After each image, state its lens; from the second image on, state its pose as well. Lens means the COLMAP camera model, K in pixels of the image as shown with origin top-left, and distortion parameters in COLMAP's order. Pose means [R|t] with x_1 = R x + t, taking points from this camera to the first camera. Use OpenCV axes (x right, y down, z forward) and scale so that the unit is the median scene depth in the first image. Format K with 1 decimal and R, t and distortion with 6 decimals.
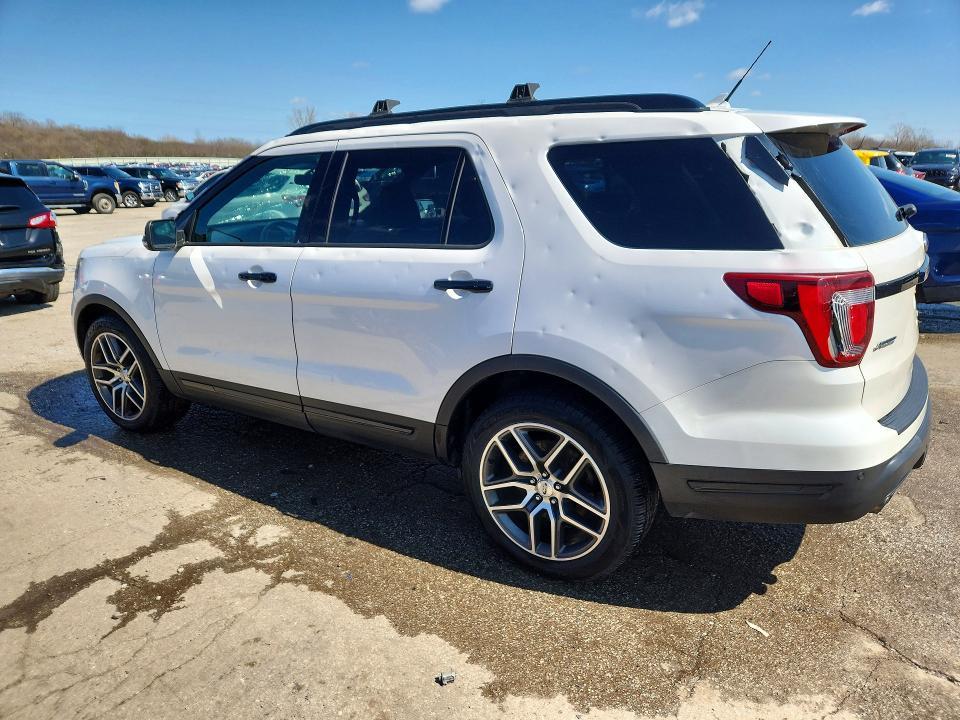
lens RADIAL K [[756.3, 0, 484.0], [0, 756.3, 357.8], [0, 0, 1]] dist [0.107362, -0.128391]
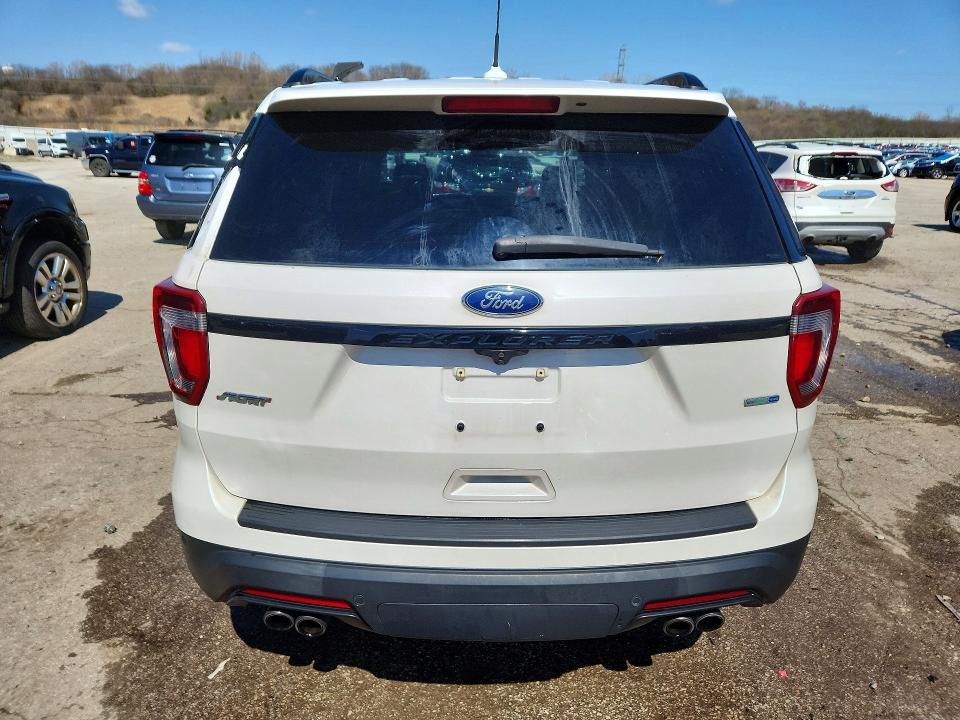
lens RADIAL K [[756.3, 0, 484.0], [0, 756.3, 357.8], [0, 0, 1]] dist [0.107362, -0.128391]
pose [[0.431488, 0.257487, -0.864592, 1.046431], [-0.236146, 0.957221, 0.167221, -0.196412], [0.870663, 0.132016, 0.473834, 0.706743]]
